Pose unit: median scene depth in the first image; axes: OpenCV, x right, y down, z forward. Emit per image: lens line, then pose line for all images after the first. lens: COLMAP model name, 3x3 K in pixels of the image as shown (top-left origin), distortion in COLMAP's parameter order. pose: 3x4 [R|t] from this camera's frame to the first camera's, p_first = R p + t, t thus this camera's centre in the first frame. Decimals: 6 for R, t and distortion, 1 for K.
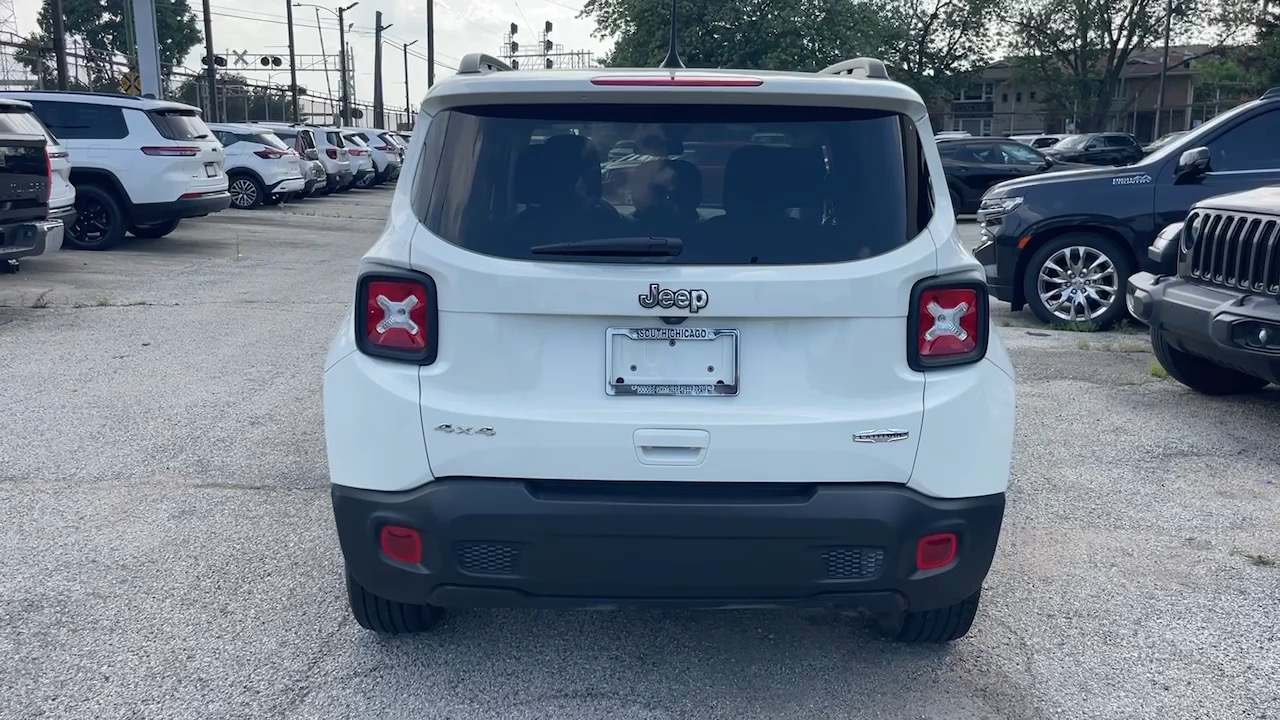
lens RADIAL K [[1110.7, 0, 637.9], [0, 1110.7, 360.2], [0, 0, 1]] dist [0.053964, -0.048092]
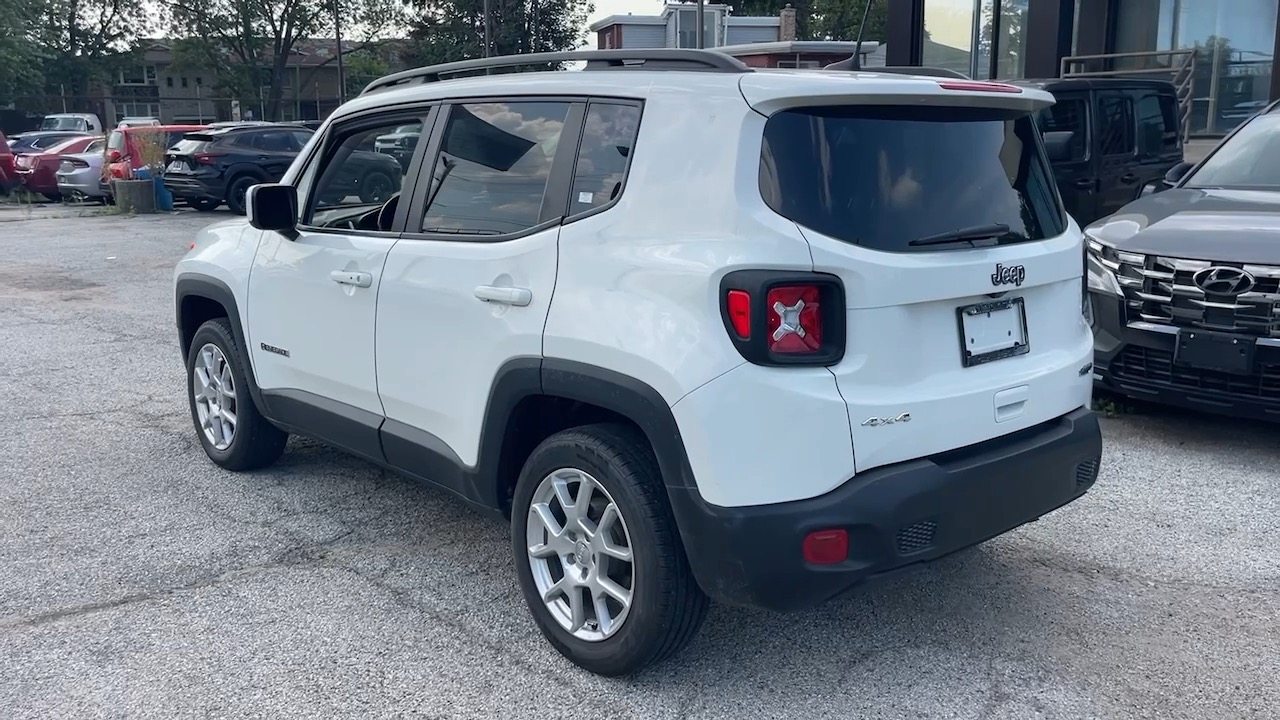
lens RADIAL K [[1110.7, 0, 642.0], [0, 1110.7, 361.1], [0, 0, 1]] dist [0.053964, -0.048092]
pose [[0.747103, -0.135914, 0.650665, -0.179704], [0.127759, 0.989983, 0.060098, -0.015044], [-0.652315, 0.038228, 0.756983, 0.065389]]
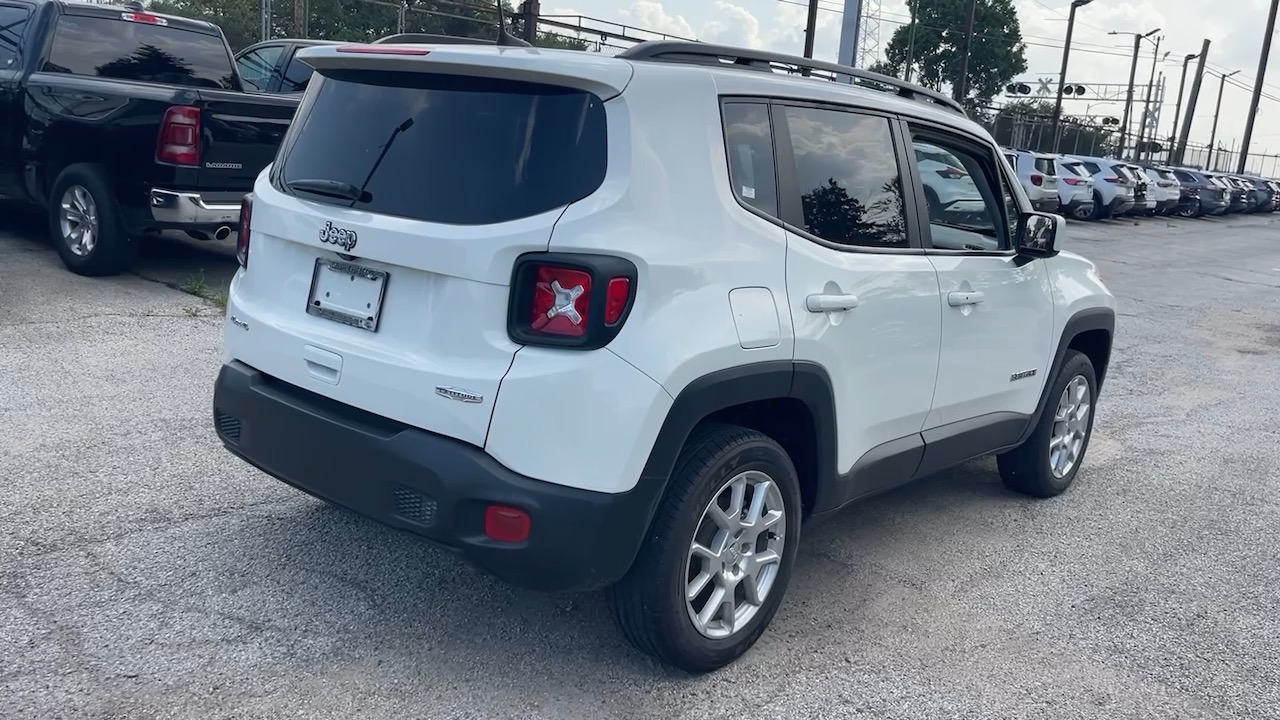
lens RADIAL K [[1110.7, 0, 638.3], [0, 1110.7, 358.0], [0, 0, 1]] dist [0.053964, -0.048092]
pose [[0.762931, 0.181942, -0.620349, 0.177259], [-0.198747, 0.979118, 0.042738, -0.007637], [0.615171, 0.090687, 0.783161, 0.052490]]
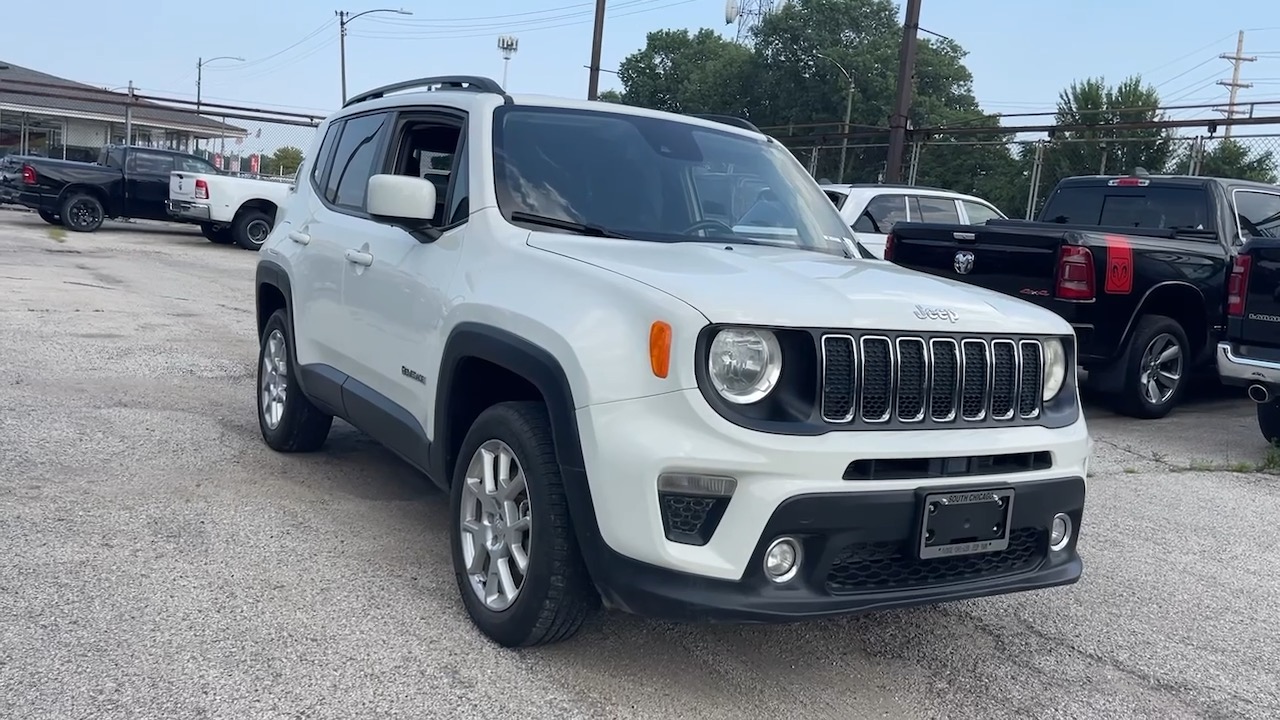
lens RADIAL K [[1110.7, 0, 635.6], [0, 1110.7, 362.2], [0, 0, 1]] dist [0.053964, -0.048092]
pose [[-0.851199, -0.025142, -0.524240, 0.157902], [-0.191111, 0.945126, 0.264977, -0.091167], [0.488812, 0.325736, -0.809296, 0.591599]]
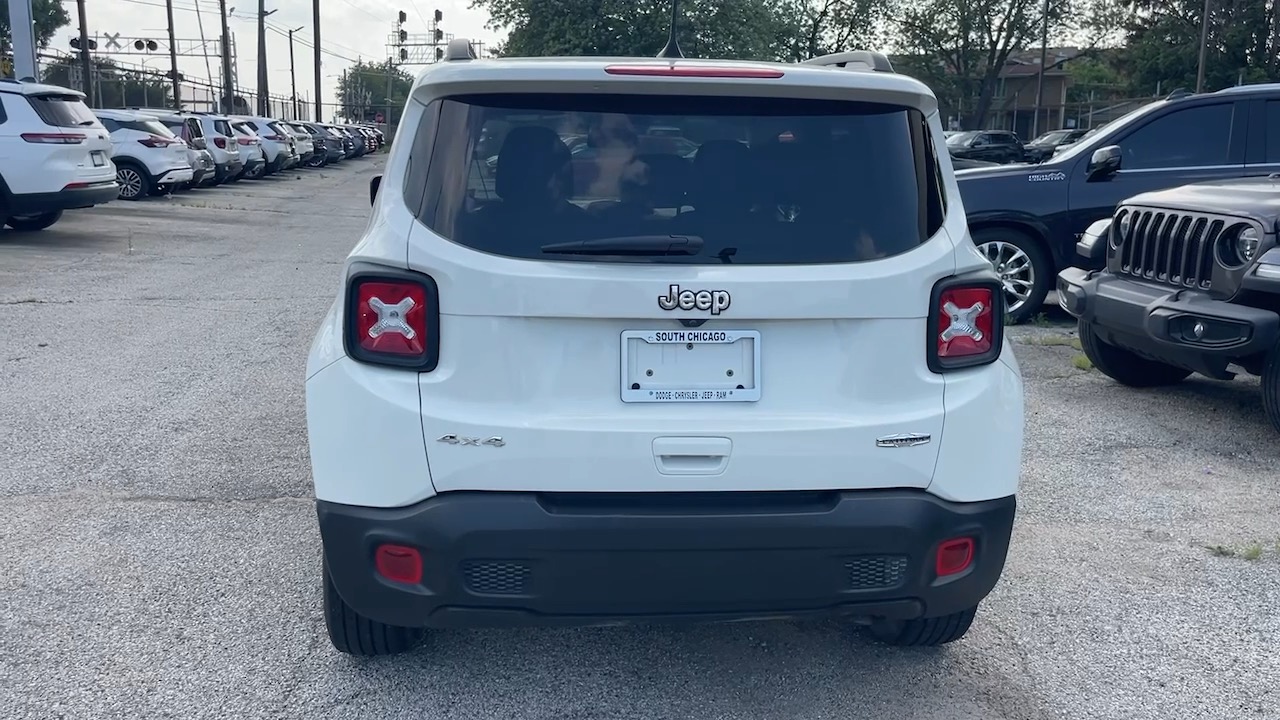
lens RADIAL K [[1110.7, 0, 638.5], [0, 1110.7, 363.4], [0, 0, 1]] dist [0.053964, -0.048092]
pose [[0.995321, -0.009512, 0.096159, -0.018926], [0.008654, 0.999919, 0.009343, -0.001840], [-0.096240, -0.008467, 0.995322, 0.010044]]
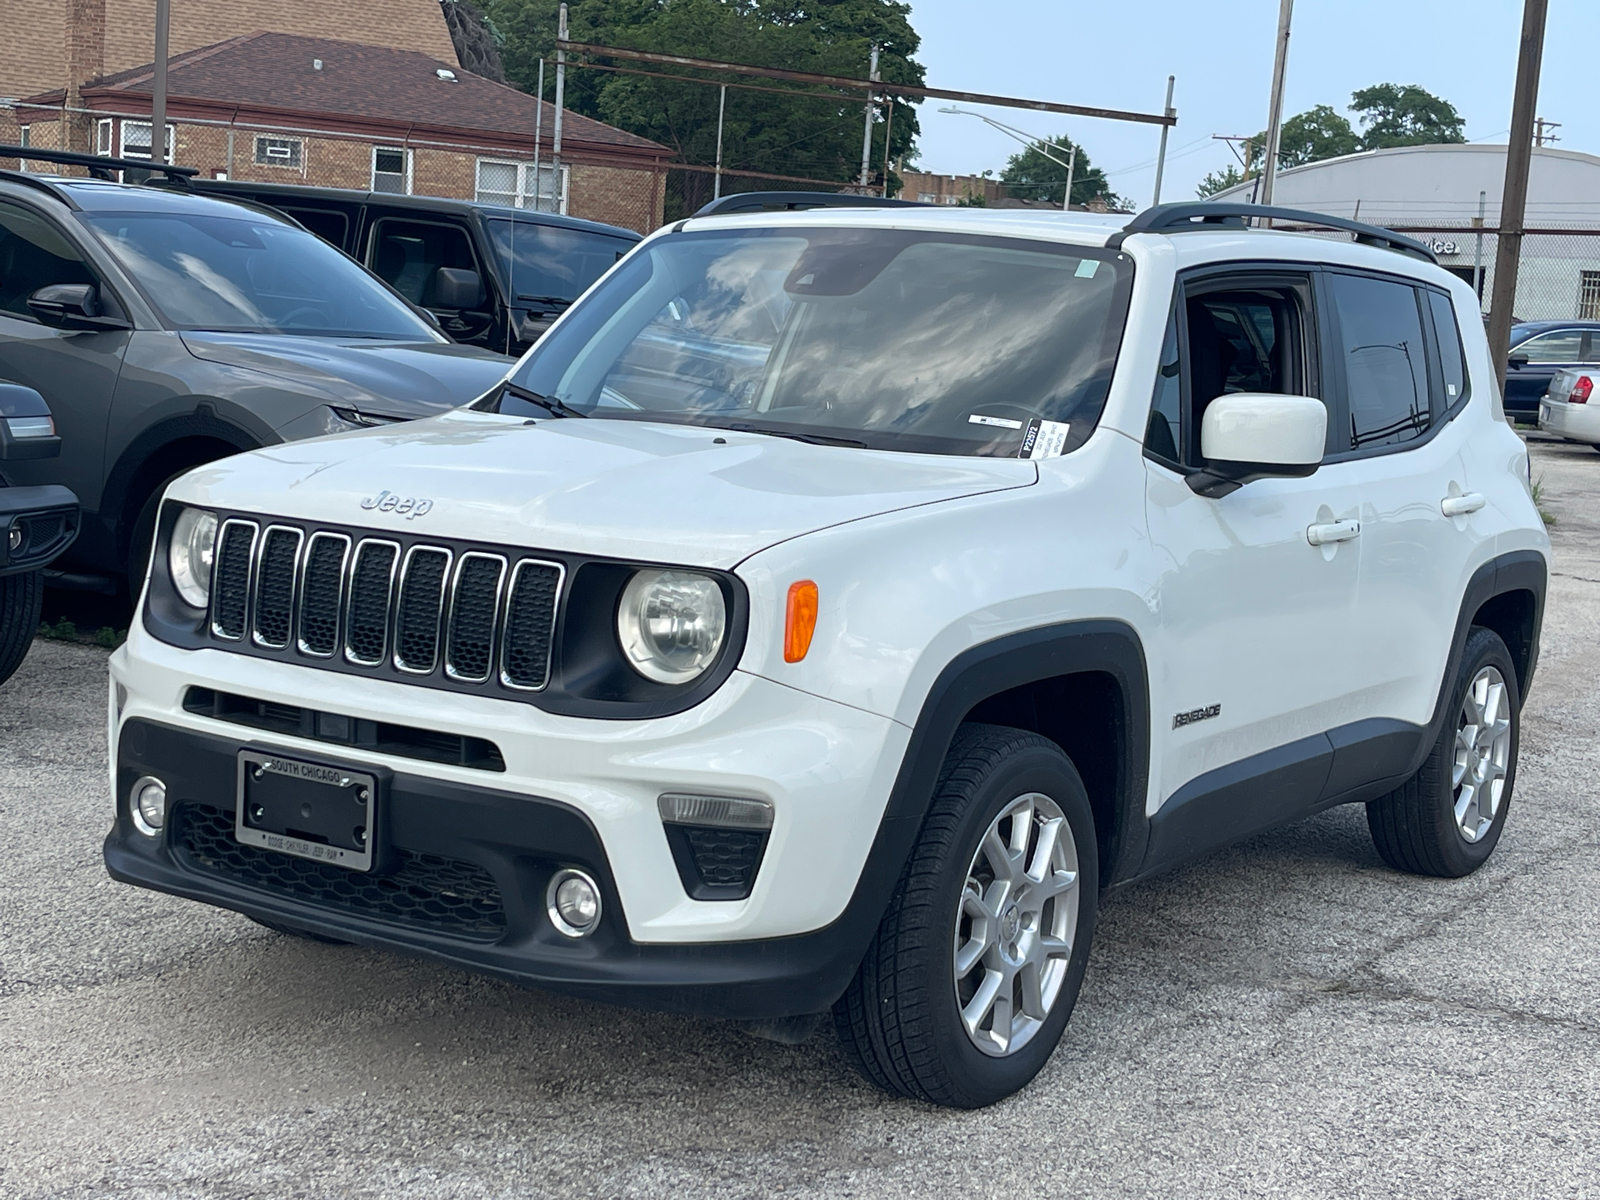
lens RADIAL K [[2398.0, 0, 801.8], [0, 2398.0, 602.1], [0, 0, 1]] dist [0.057923, 0.000000]
pose [[-0.830450, -0.127176, 0.542383, -0.190482], [0.033424, 0.960466, 0.276382, -0.122647], [-0.556090, 0.247650, -0.793368, 0.655149]]
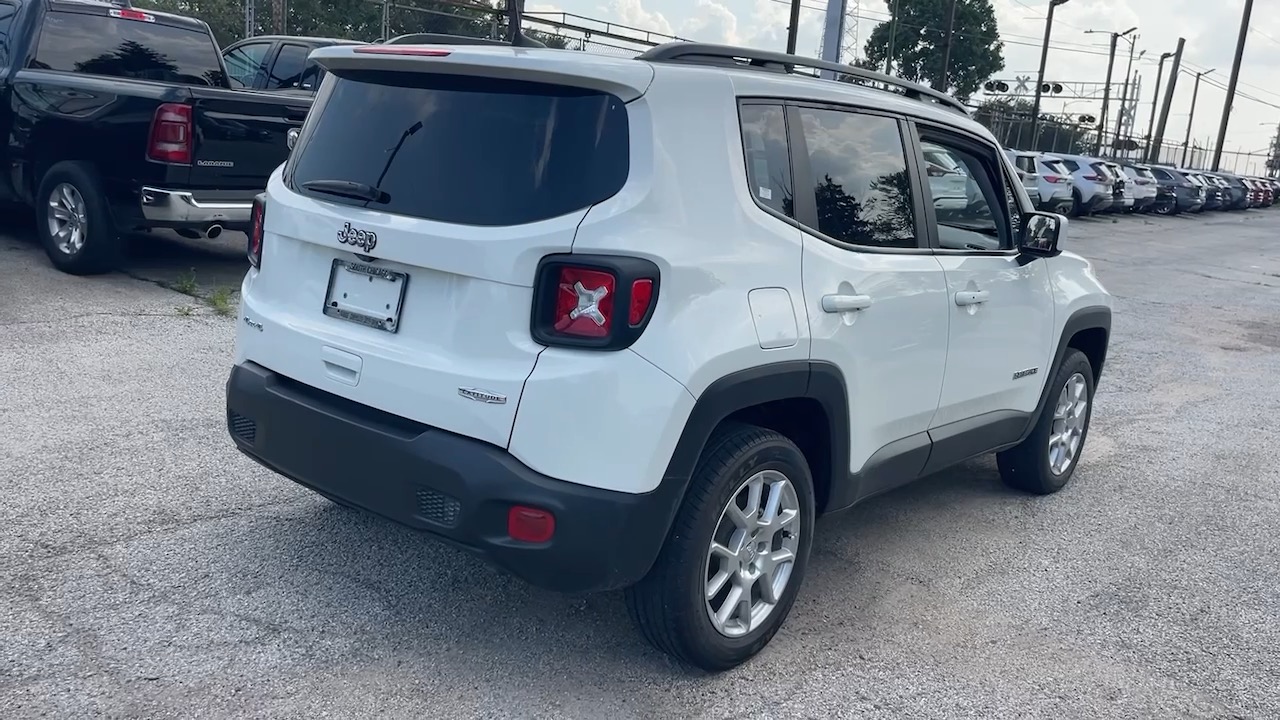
lens RADIAL K [[1110.7, 0, 639.0], [0, 1110.7, 359.1], [0, 0, 1]] dist [0.053964, -0.048092]
pose [[0.775110, 0.182485, -0.604900, 0.172092], [-0.197359, 0.979406, 0.042573, -0.006869], [0.600212, 0.086384, 0.795163, 0.047318]]
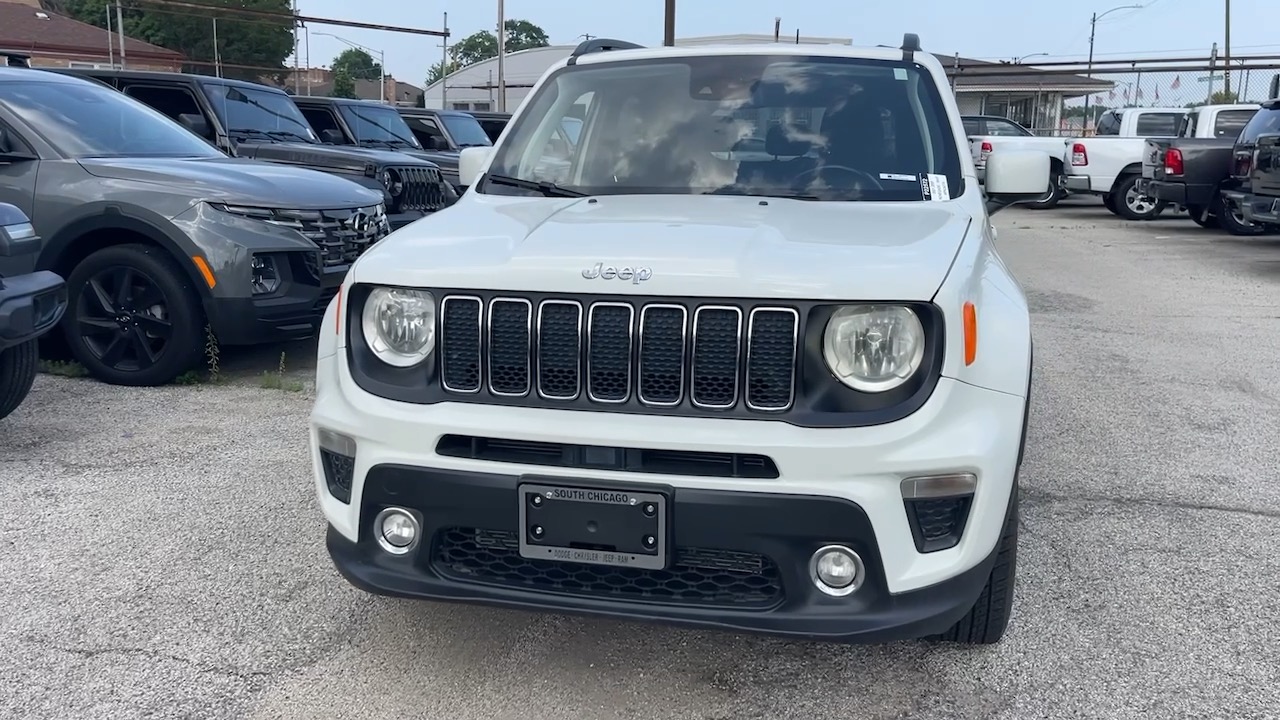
lens RADIAL K [[1110.7, 0, 639.6], [0, 1110.7, 357.7], [0, 0, 1]] dist [0.053964, -0.048092]
pose [[-0.971833, -0.061297, 0.227561, -0.035575], [0.026084, 0.931674, 0.362357, -0.104398], [-0.234224, 0.358086, -0.903833, 0.605493]]
